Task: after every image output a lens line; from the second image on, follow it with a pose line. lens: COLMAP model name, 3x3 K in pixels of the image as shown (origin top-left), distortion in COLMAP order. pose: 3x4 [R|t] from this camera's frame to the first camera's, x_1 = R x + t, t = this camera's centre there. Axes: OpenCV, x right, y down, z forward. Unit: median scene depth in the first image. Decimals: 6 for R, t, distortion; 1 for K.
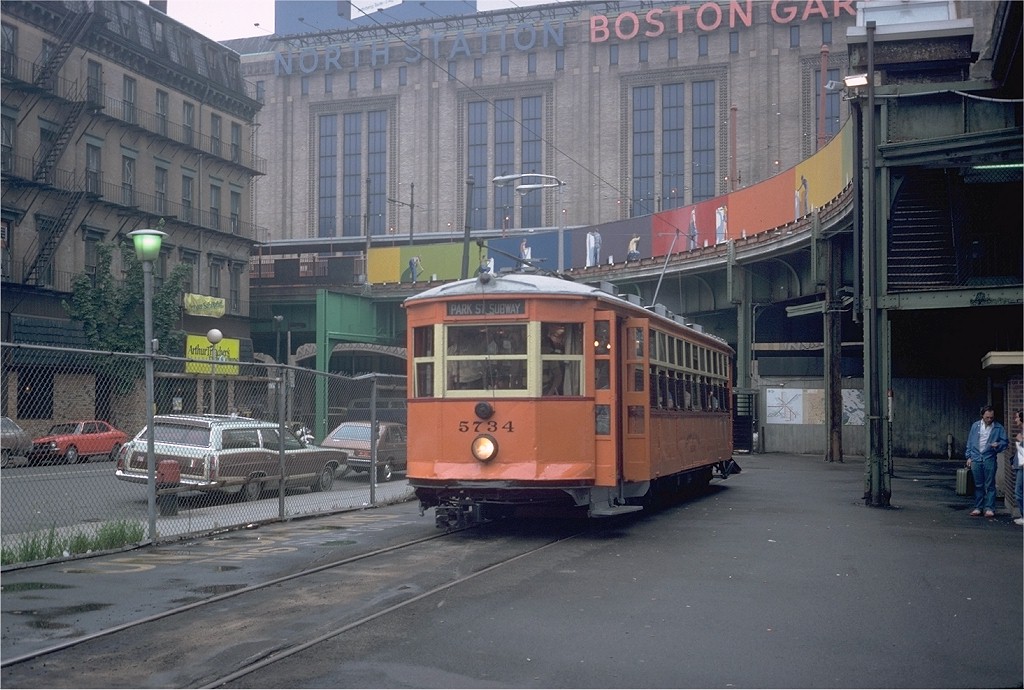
lens RADIAL K [[1295.7, 0, 512.0], [0, 1295.7, 345.0], [0, 0, 1]] dist [-0.009824, -0.026506]
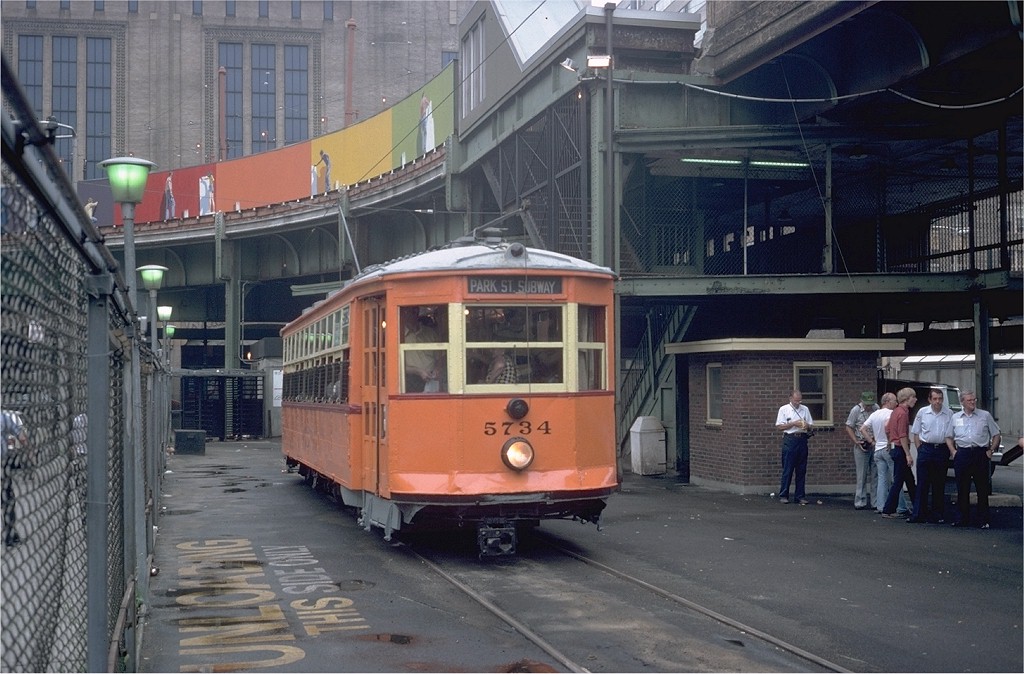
lens RADIAL K [[1286.9, 0, 512.0], [0, 1286.9, 337.0], [0, 0, 1]] dist [0.025449, -0.097451]
pose [[0.854067, 0.010992, 0.520048, -0.293213], [-0.016972, 0.999833, 0.006739, -0.000613], [-0.519887, -0.014582, 0.854111, 0.193036]]
